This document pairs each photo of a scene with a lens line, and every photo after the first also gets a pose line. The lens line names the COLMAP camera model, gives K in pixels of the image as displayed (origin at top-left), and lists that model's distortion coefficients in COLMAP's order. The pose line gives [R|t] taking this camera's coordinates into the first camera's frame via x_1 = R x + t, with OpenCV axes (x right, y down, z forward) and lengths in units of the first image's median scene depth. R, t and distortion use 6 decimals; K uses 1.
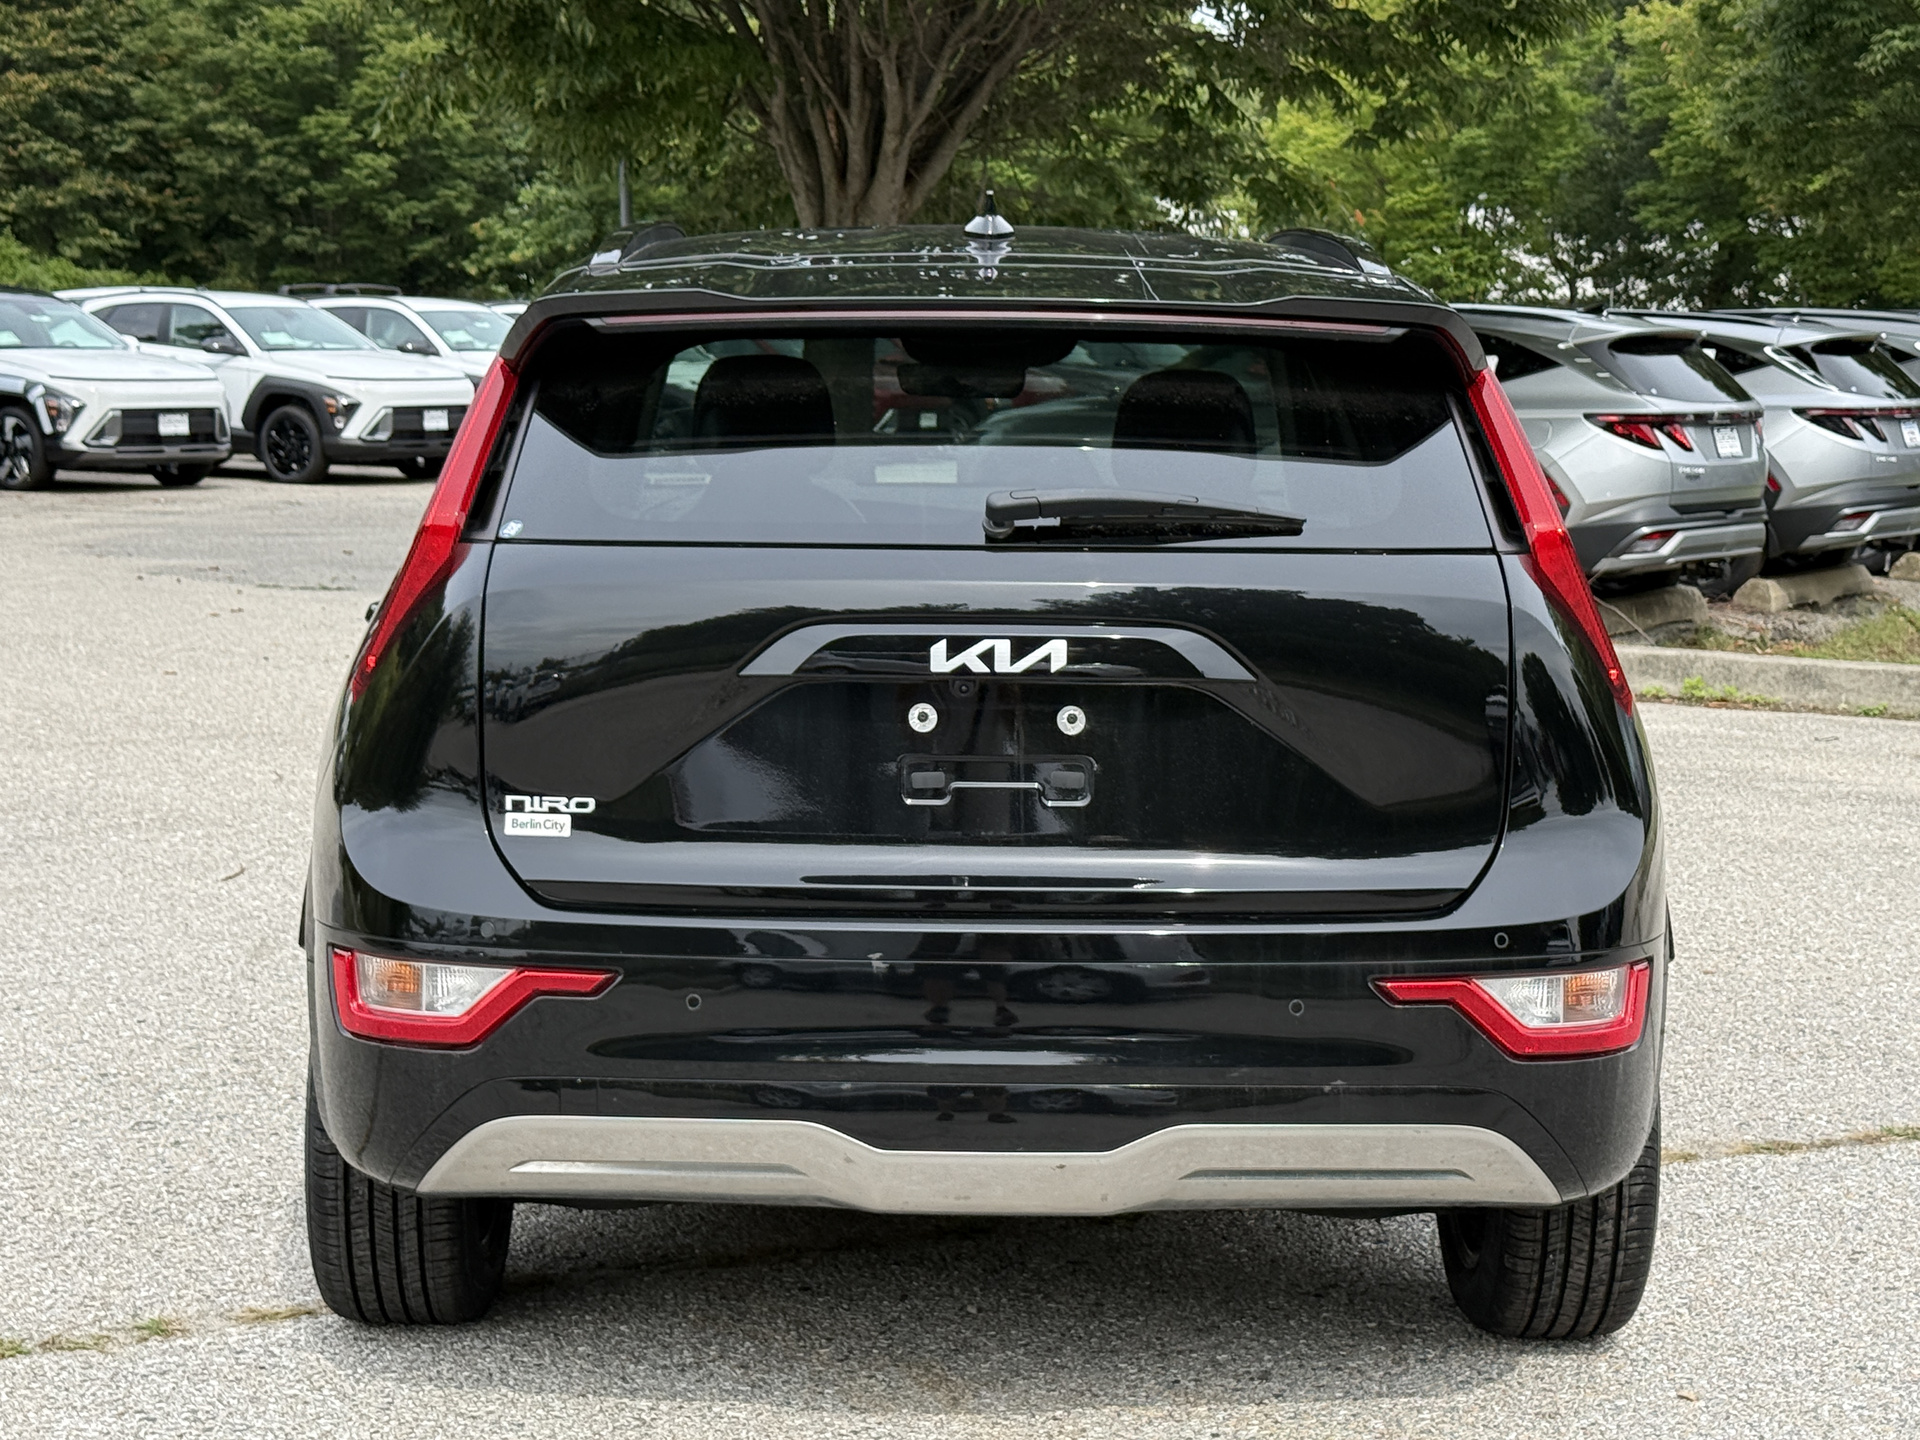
lens RADIAL K [[3393.2, 0, 964.3], [0, 3393.2, 725.6], [0, 0, 1]] dist [0.130367, 0.000000]
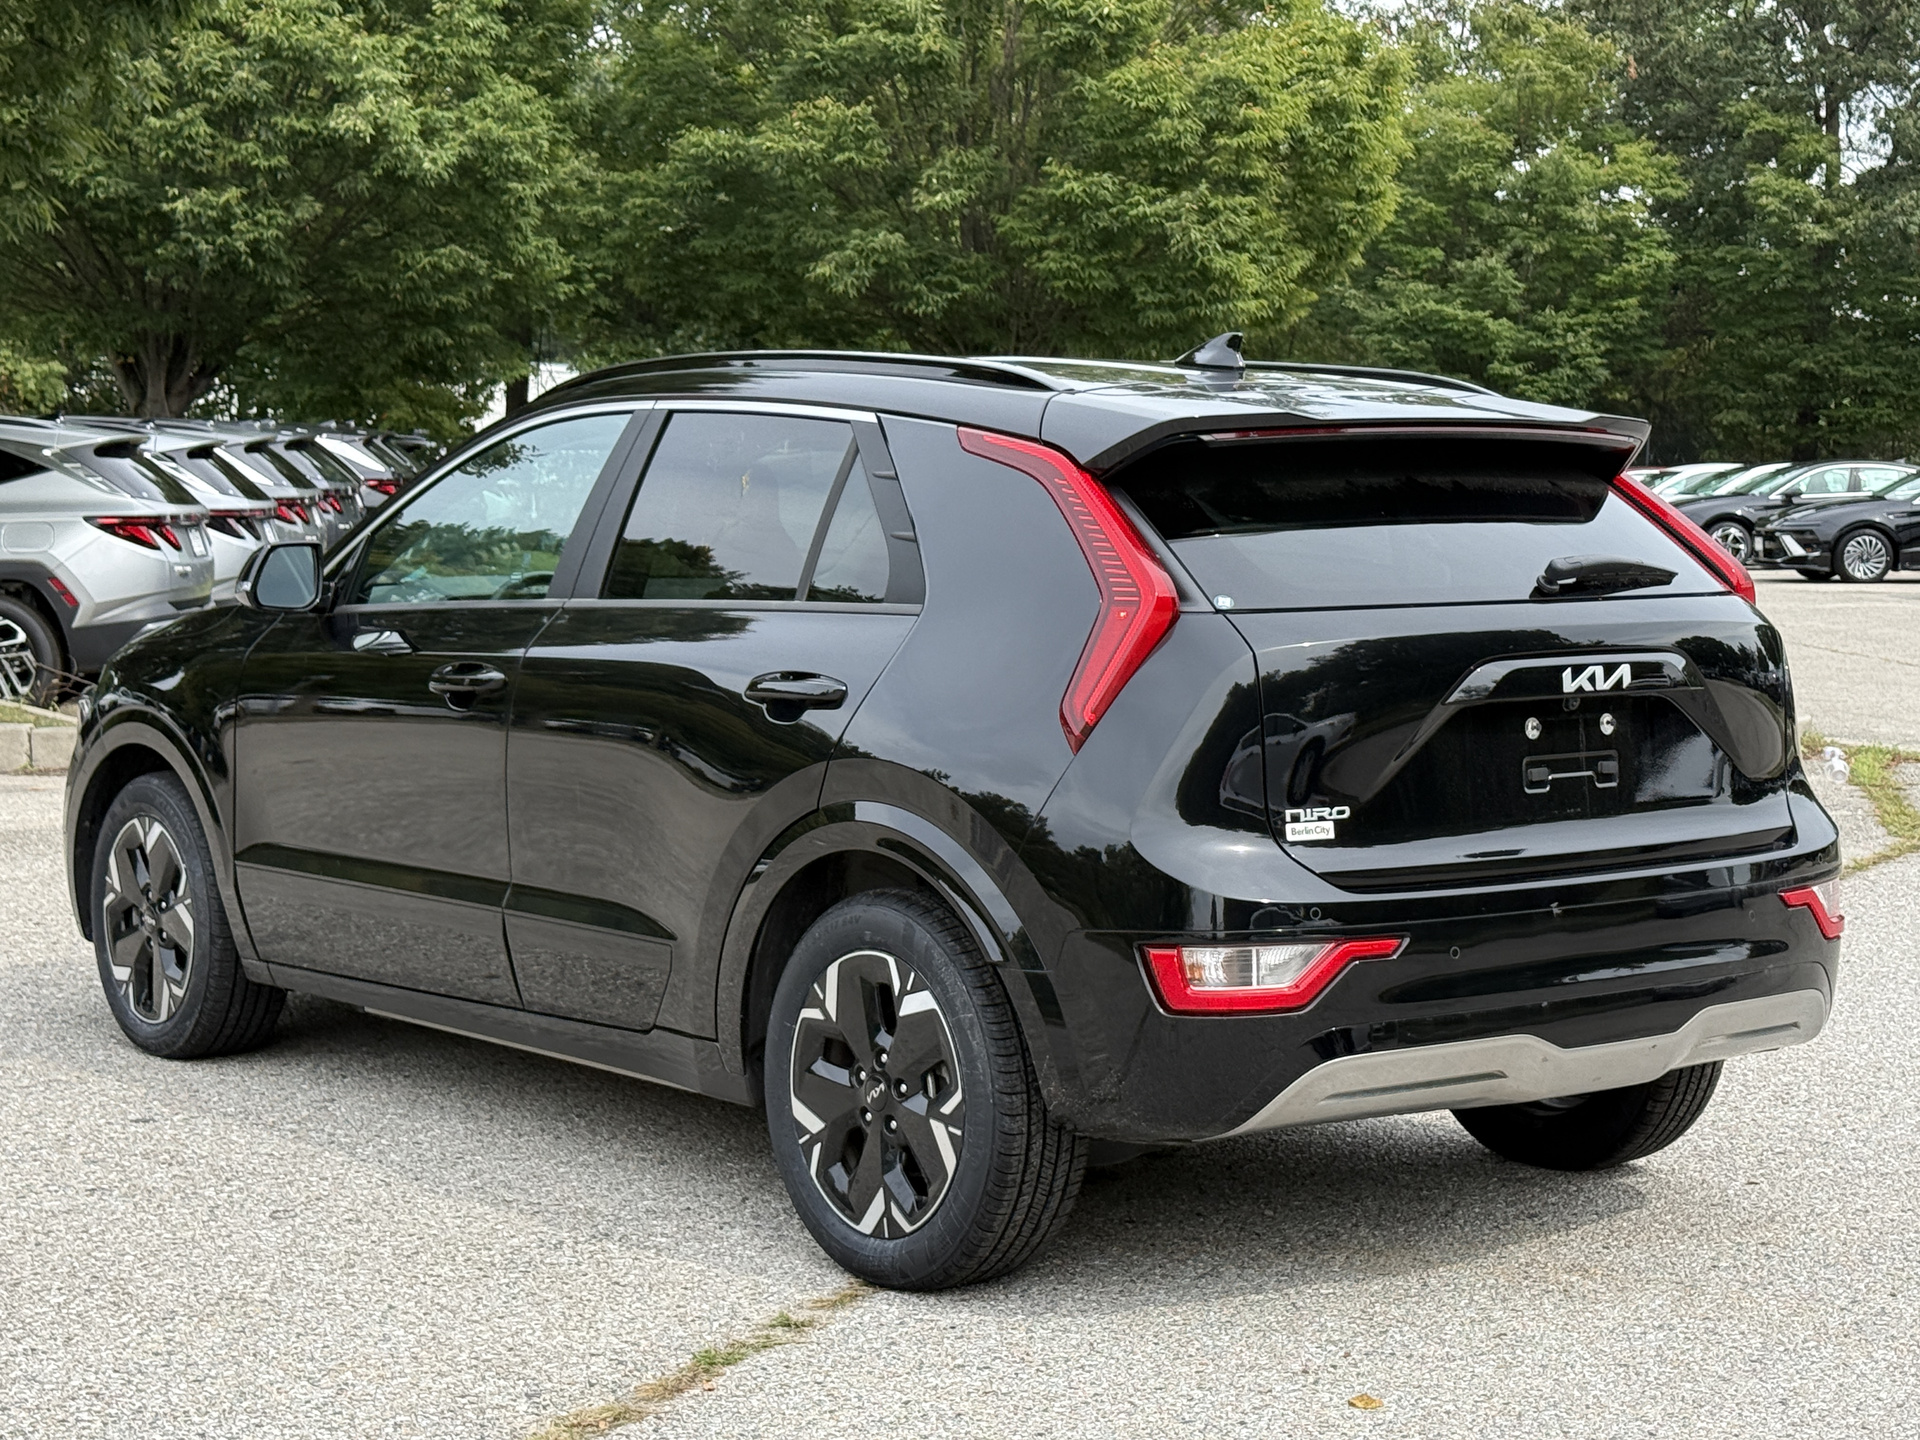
lens RADIAL K [[3393.2, 0, 964.3], [0, 3393.2, 713.5], [0, 0, 1]] dist [0.130367, 0.000000]
pose [[0.816462, -0.057265, 0.574552, -0.956493], [0.076335, 0.997041, -0.009102, -0.012910], [-0.572331, 0.051290, 0.818417, 0.032286]]
